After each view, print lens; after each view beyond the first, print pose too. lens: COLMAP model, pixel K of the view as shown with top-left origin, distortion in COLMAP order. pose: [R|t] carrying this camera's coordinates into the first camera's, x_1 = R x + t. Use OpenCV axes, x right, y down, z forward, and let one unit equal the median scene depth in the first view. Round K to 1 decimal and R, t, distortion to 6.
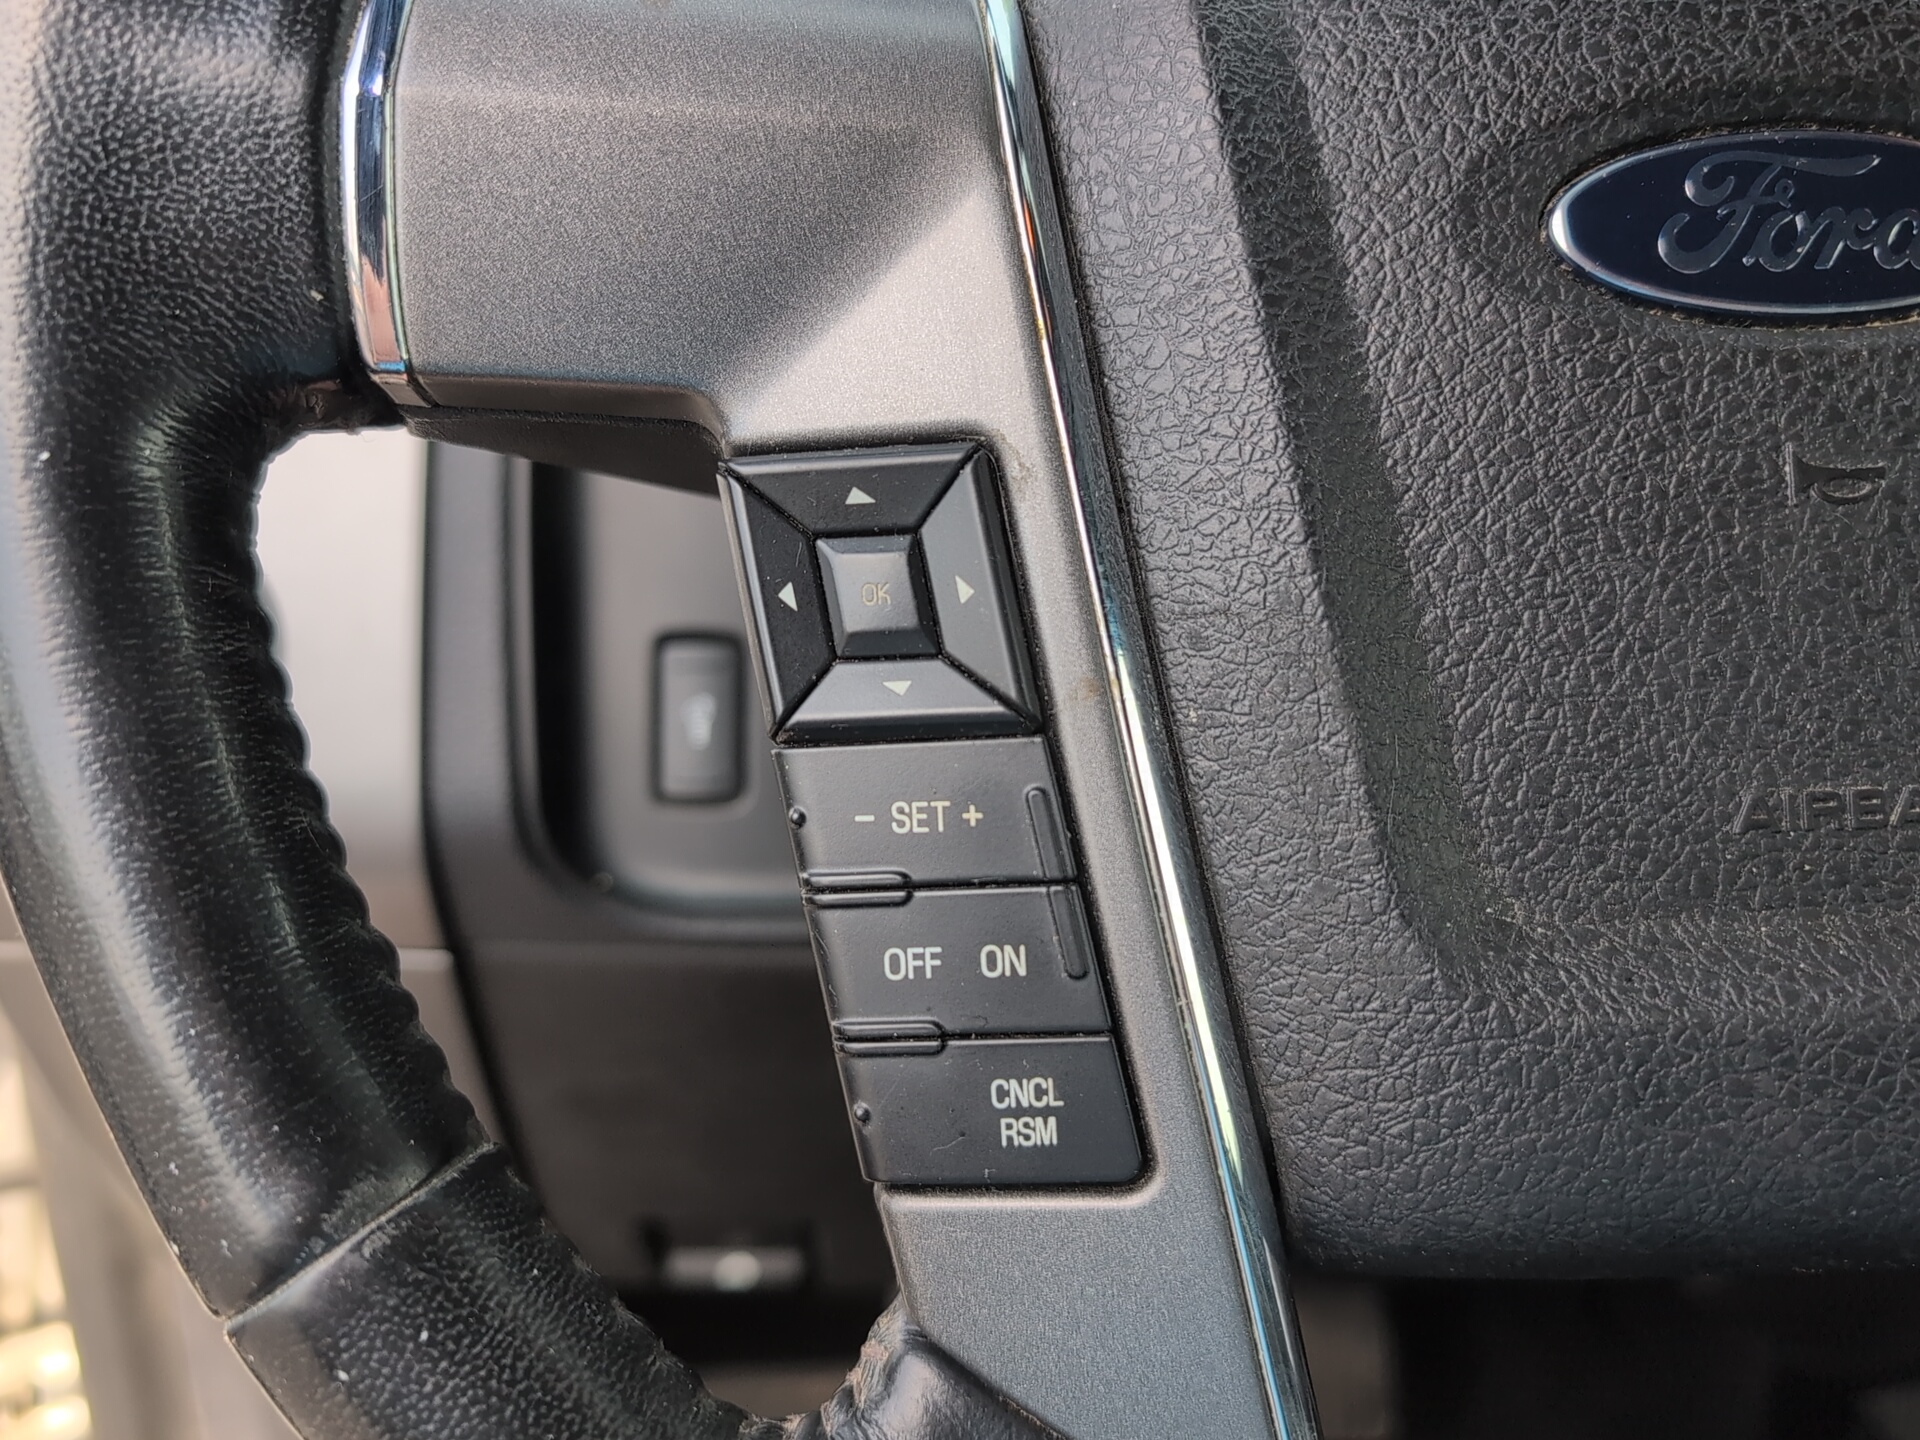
lens RADIAL K [[1727.7, 0, 960.0], [0, 1727.7, 720.0], [0, 0, 1]] dist [0.114565, -0.314573]
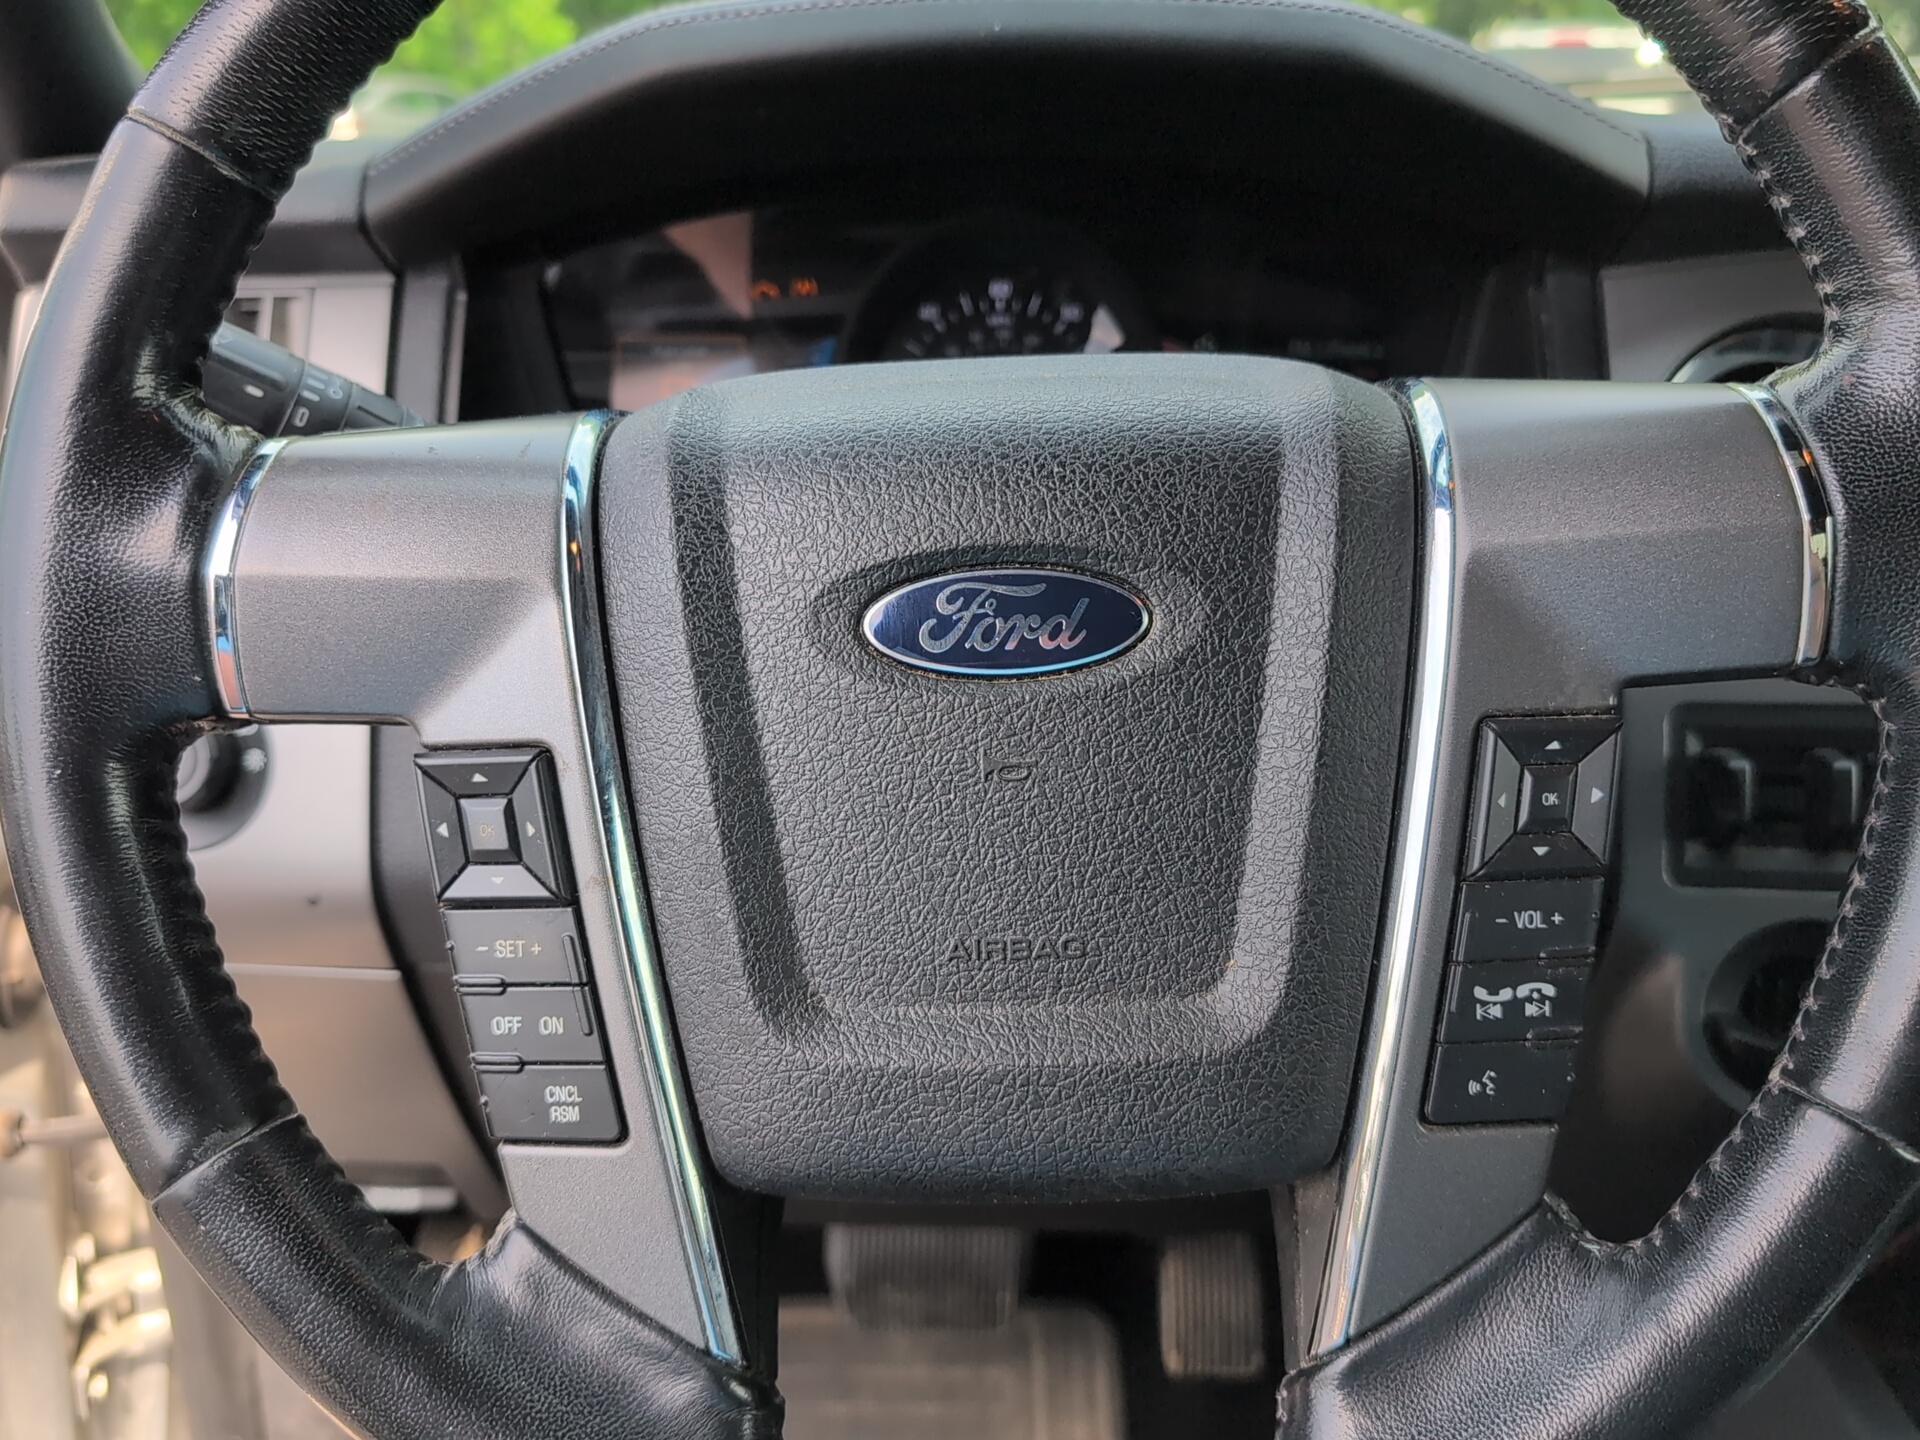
lens RADIAL K [[1712.2, 0, 960.0], [0, 1712.2, 720.0], [0, 0, 1]] dist [-0.006155, 0.001299]
pose [[0.998018, 0.002995, -0.062860, 0.582785], [-0.002029, 0.999879, 0.015421, -0.222702], [0.062899, -0.015263, 0.997903, -0.827874]]
